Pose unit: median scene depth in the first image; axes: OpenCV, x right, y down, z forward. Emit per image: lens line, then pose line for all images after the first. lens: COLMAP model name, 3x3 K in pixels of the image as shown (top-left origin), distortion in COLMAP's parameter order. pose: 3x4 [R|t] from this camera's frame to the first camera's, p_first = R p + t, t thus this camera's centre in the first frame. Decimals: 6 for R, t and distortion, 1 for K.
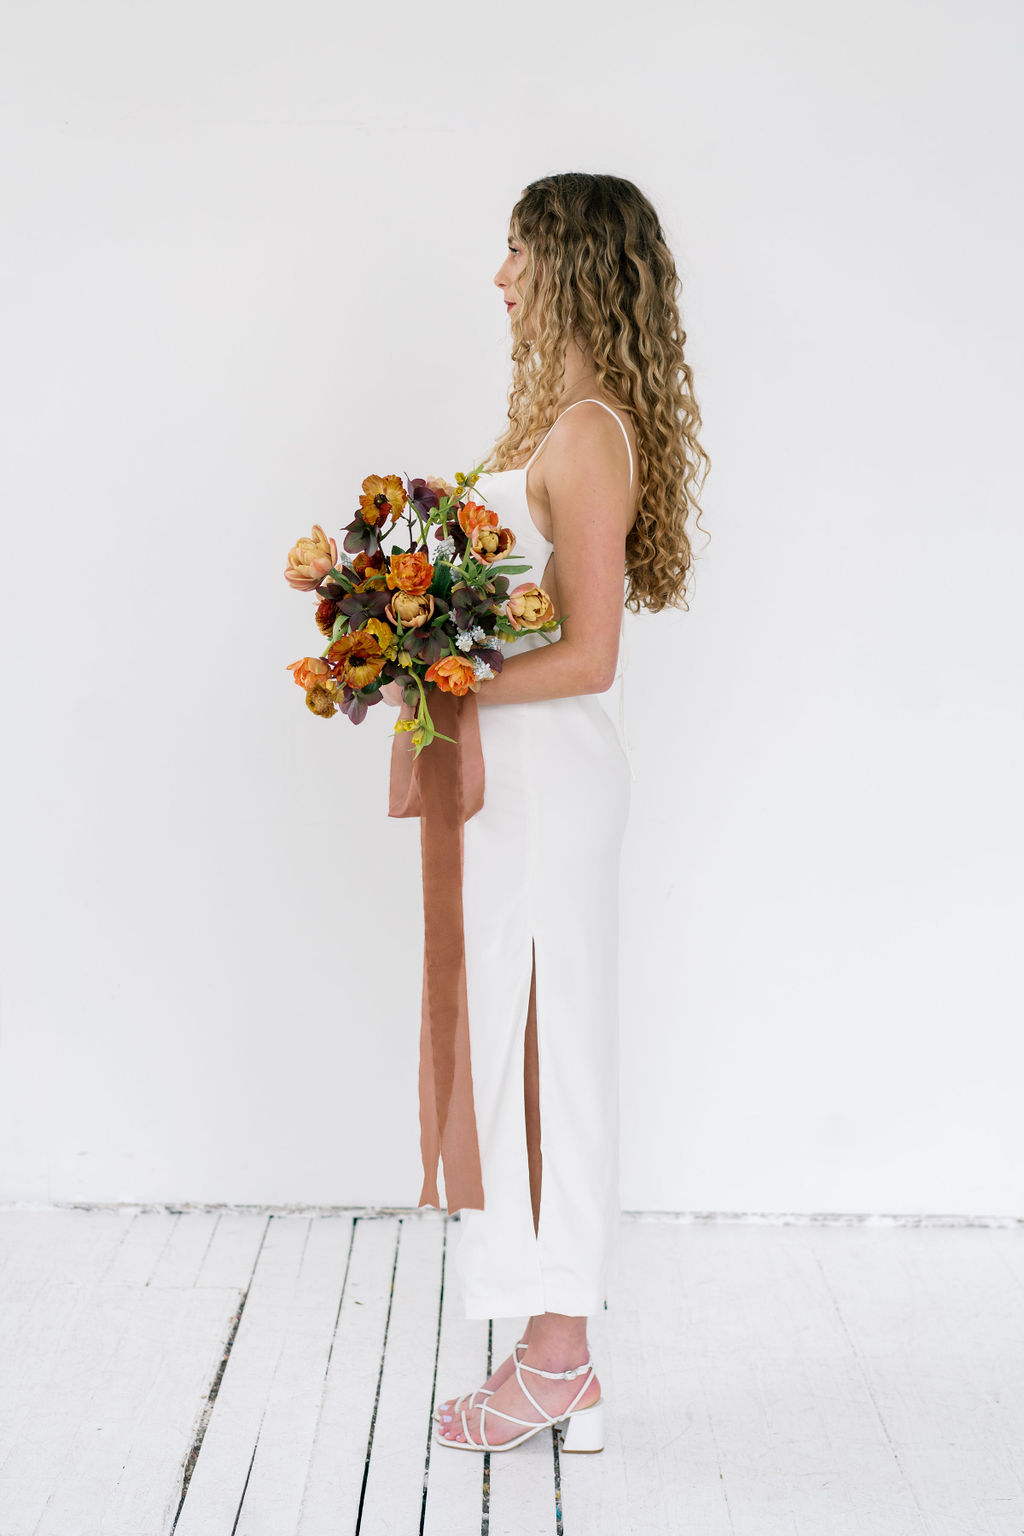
lens RADIAL K [[2404.7, 0, 512.0], [0, 2404.7, 768.0], [0, 0, 1]] dist [0.034276, -0.036910]
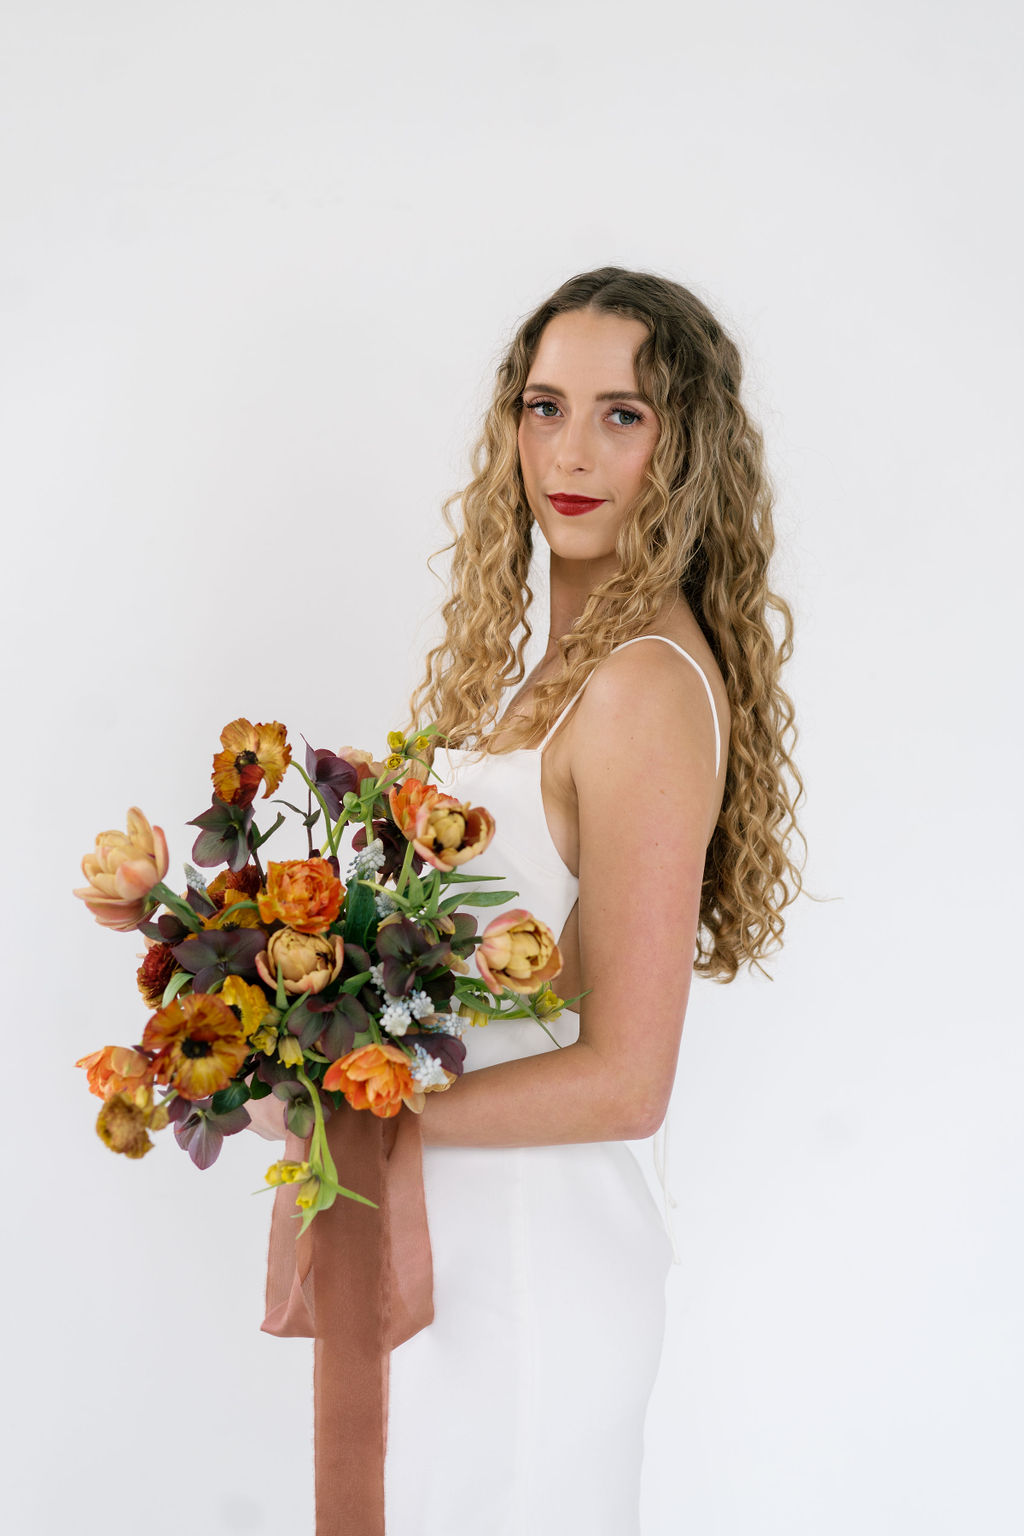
lens RADIAL K [[2404.7, 0, 512.0], [0, 2404.7, 768.0], [0, 0, 1]] dist [0.034276, -0.036910]
pose [[0.999655, 0.016538, 0.020383, -0.005550], [-0.012629, 0.983795, -0.178851, -0.010851], [-0.023011, 0.178532, 0.983665, 0.440171]]
